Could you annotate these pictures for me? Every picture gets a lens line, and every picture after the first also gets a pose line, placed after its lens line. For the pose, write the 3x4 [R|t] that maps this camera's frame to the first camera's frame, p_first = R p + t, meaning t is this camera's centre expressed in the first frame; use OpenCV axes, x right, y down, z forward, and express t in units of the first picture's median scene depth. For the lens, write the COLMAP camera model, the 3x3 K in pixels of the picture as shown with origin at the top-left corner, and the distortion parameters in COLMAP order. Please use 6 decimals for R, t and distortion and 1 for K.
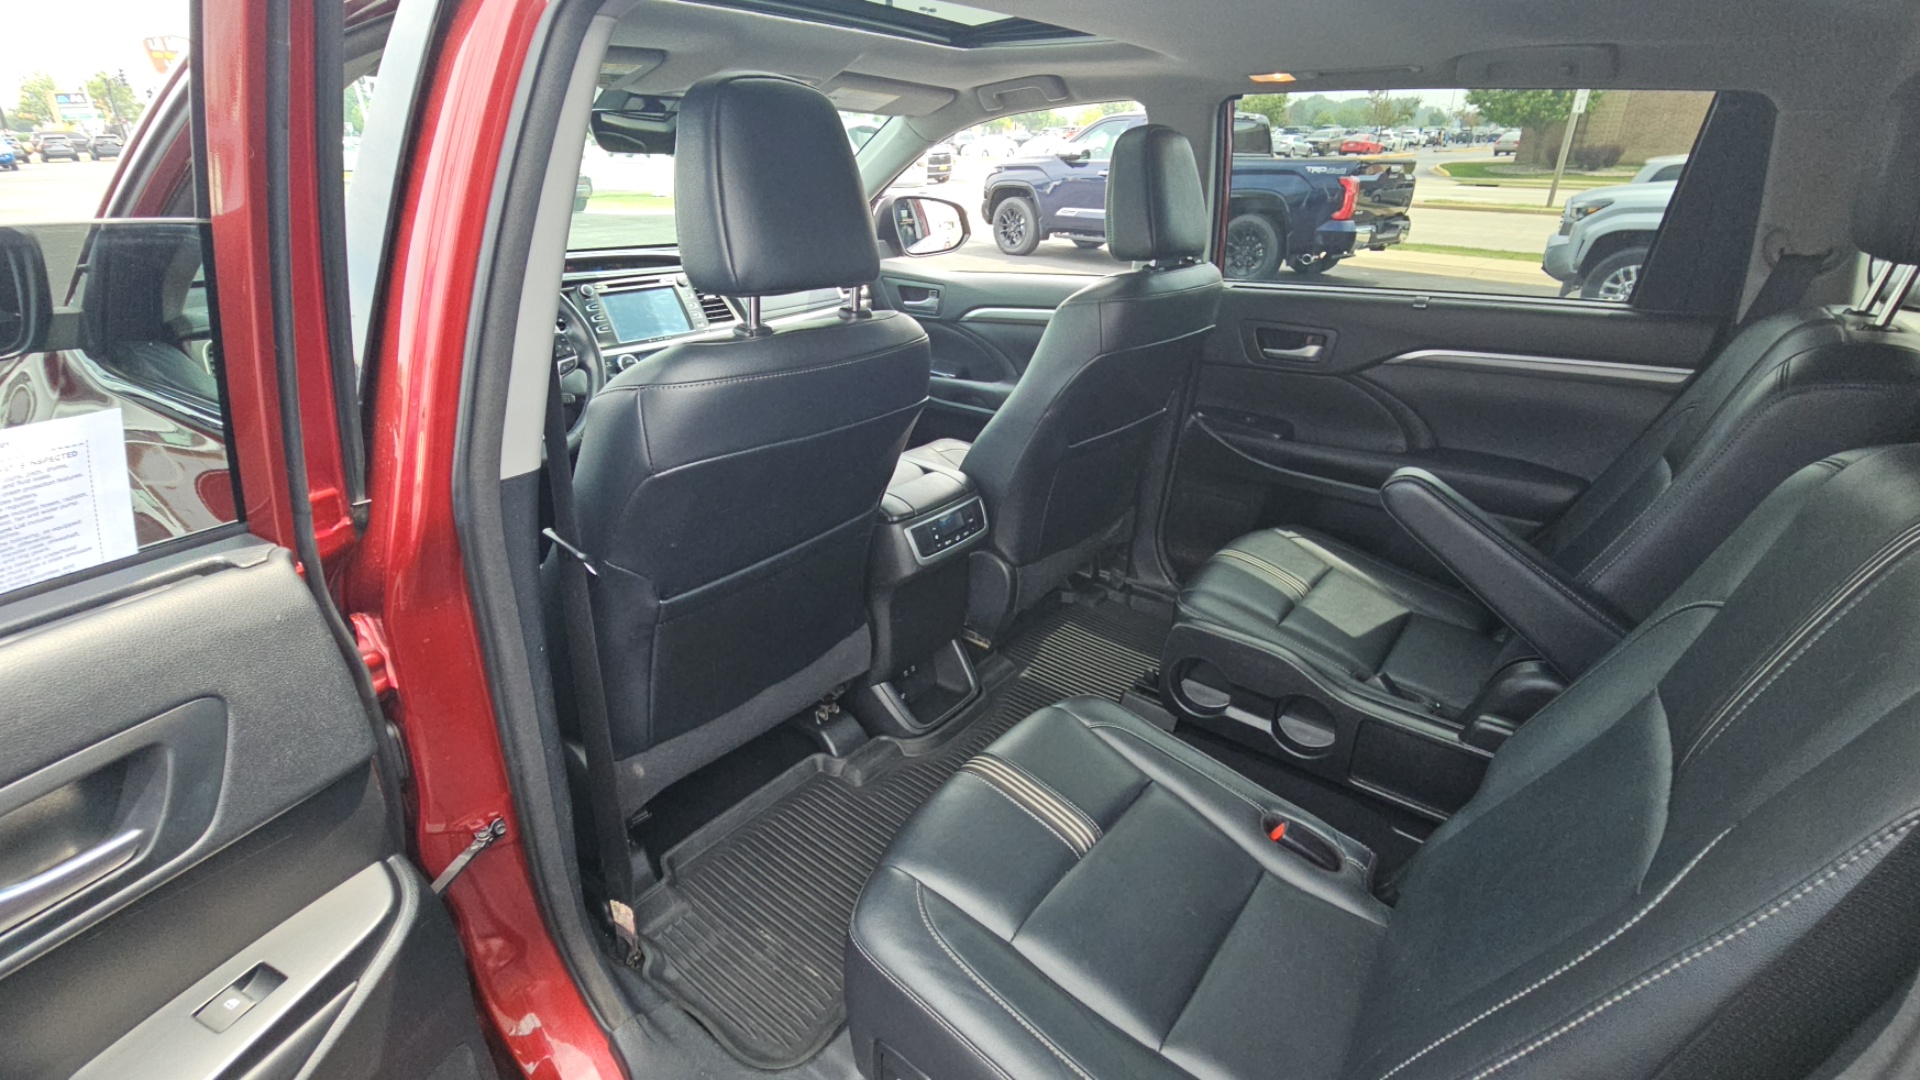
lens RADIAL K [[865.1, 0, 980.4], [0, 865.1, 545.1], [0, 0, 1]] dist [-0.000710, -0.001156]
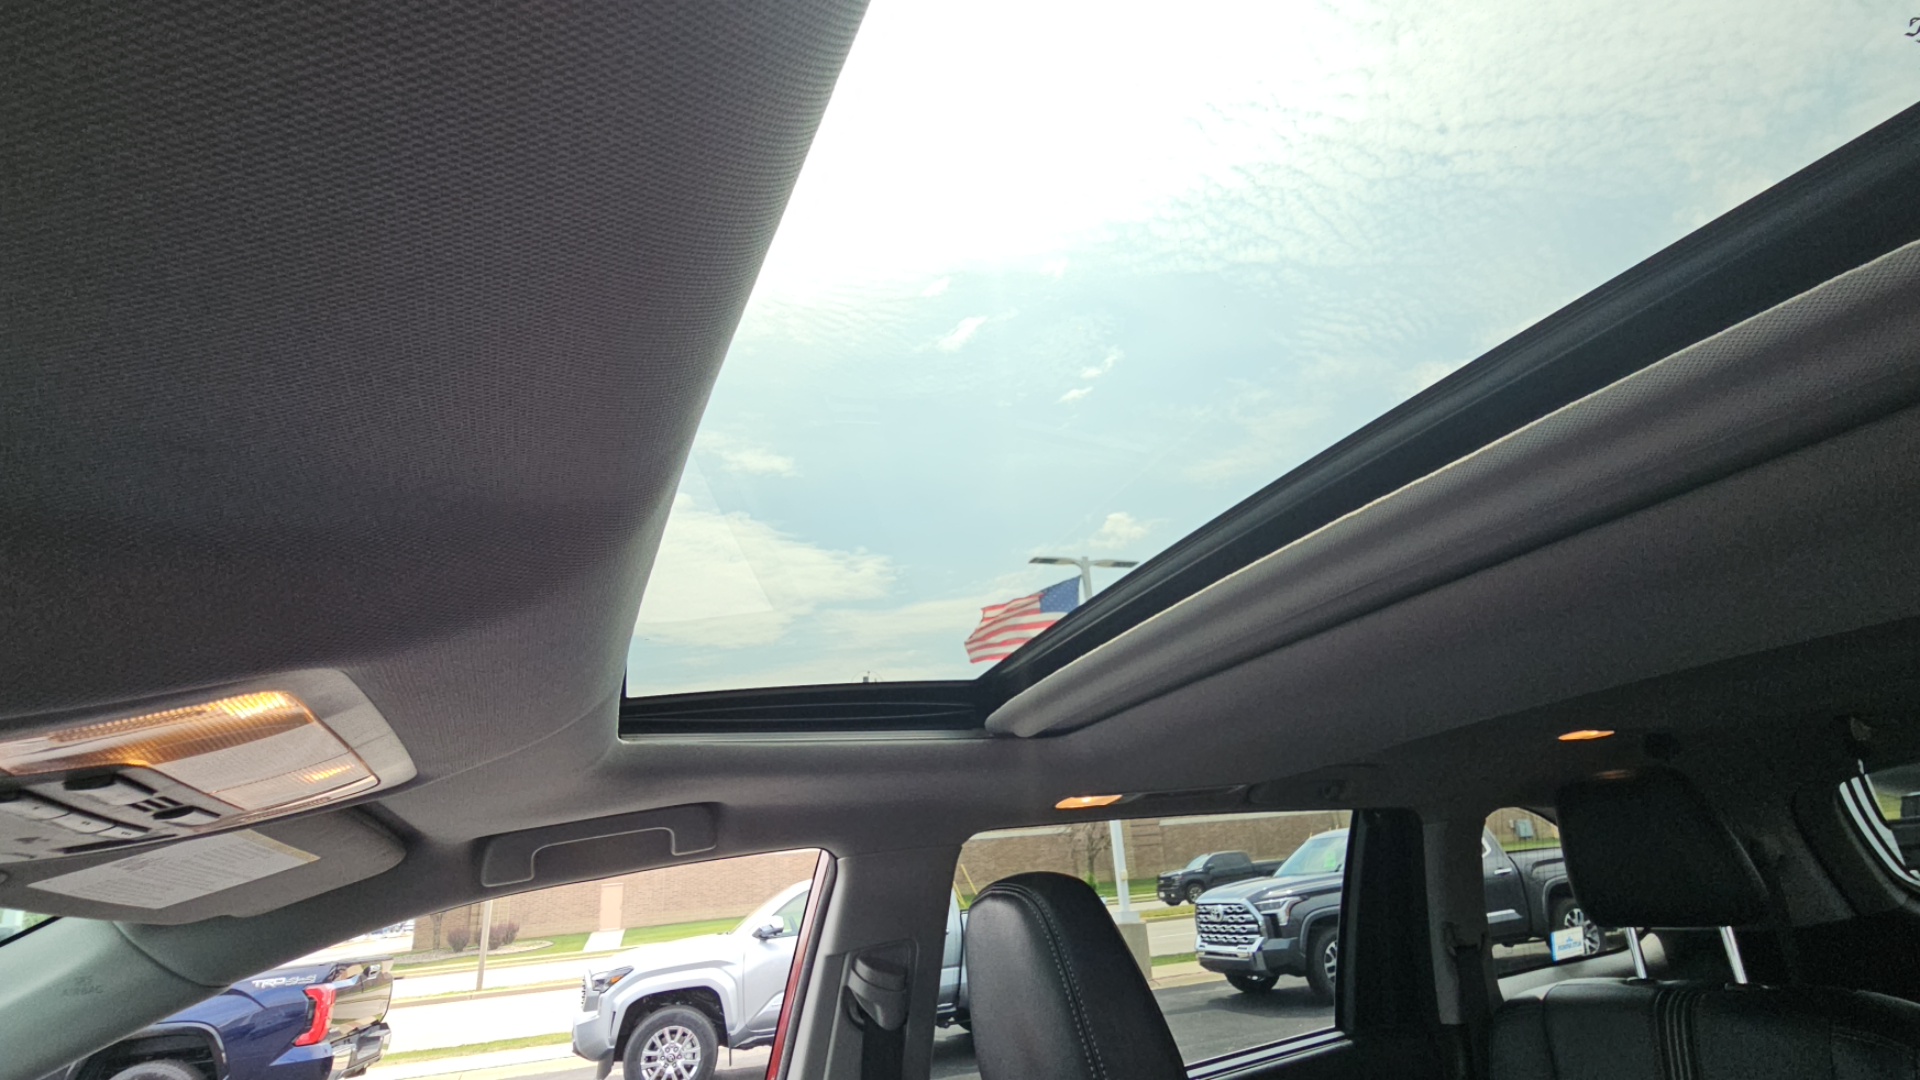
lens RADIAL K [[865.1, 0, 980.4], [0, 865.1, 545.1], [0, 0, 1]] dist [-0.000710, -0.001156]
pose [[0.473703, 0.271139, 0.837908, -0.178294], [0.453770, 0.740269, -0.496078, -0.196614], [-0.754784, 0.615211, 0.227633, 0.396594]]
